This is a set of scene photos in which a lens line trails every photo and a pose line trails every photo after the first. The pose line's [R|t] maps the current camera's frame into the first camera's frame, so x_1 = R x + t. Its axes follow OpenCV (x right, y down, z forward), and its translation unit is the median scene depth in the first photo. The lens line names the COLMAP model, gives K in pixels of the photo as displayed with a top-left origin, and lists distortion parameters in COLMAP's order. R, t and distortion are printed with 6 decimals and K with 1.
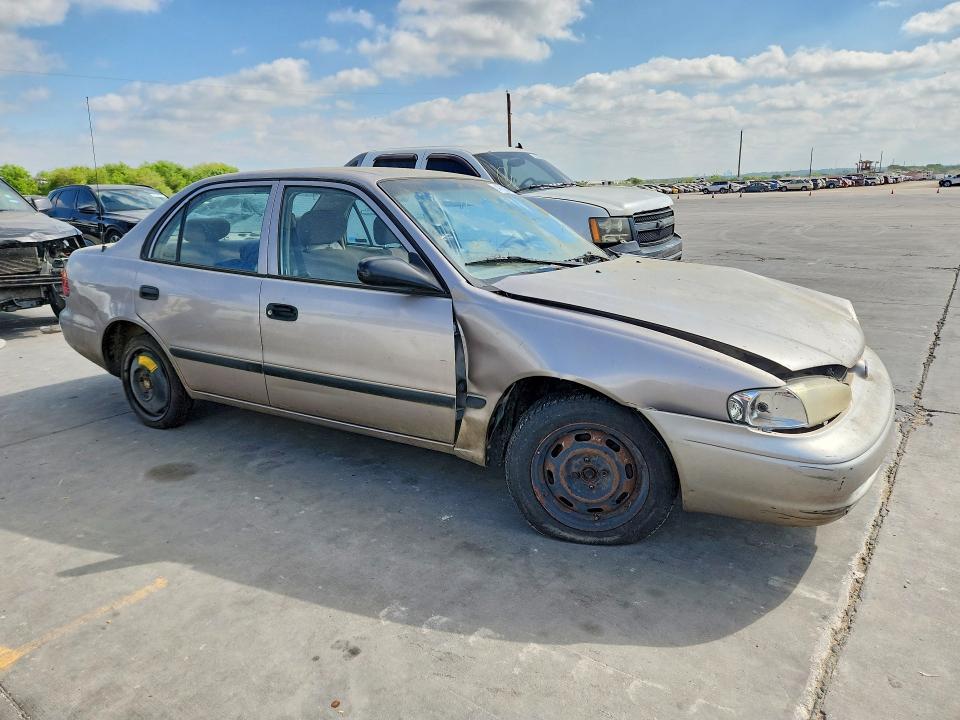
lens RADIAL K [[679.0, 0, 475.1], [0, 679.0, 360.2], [0, 0, 1]] dist [-0.006439, -0.001831]
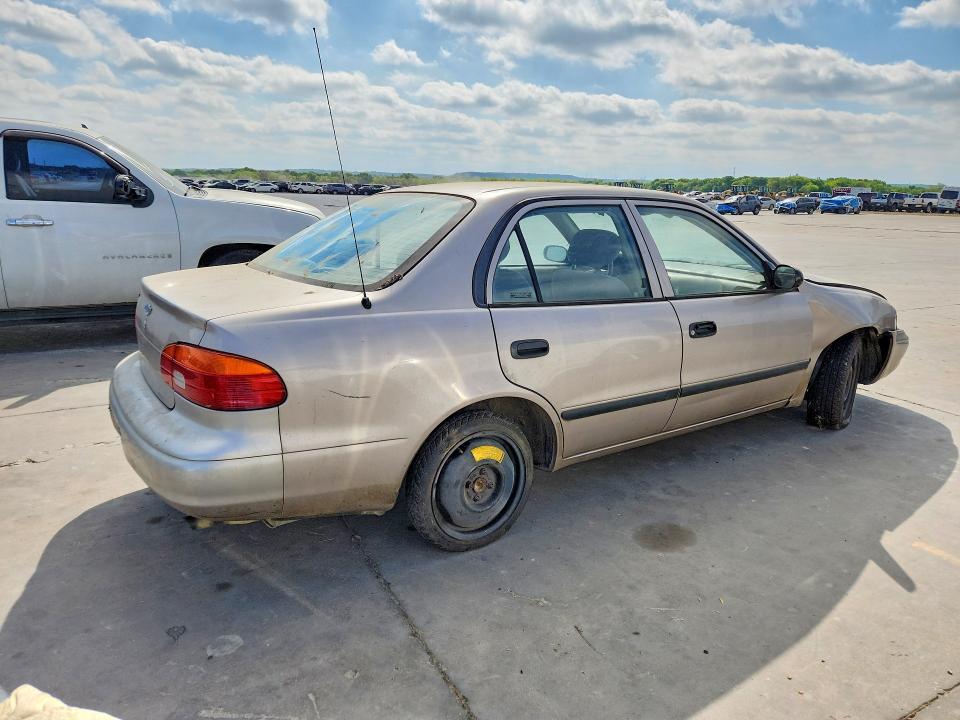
lens RADIAL K [[679.0, 0, 477.1], [0, 679.0, 359.9], [0, 0, 1]] dist [-0.006439, -0.001831]
pose [[0.398768, -0.196255, 0.895806, -1.278135], [0.196551, 0.972423, 0.125546, -0.210309], [-0.895741, 0.126008, 0.426345, 0.821511]]
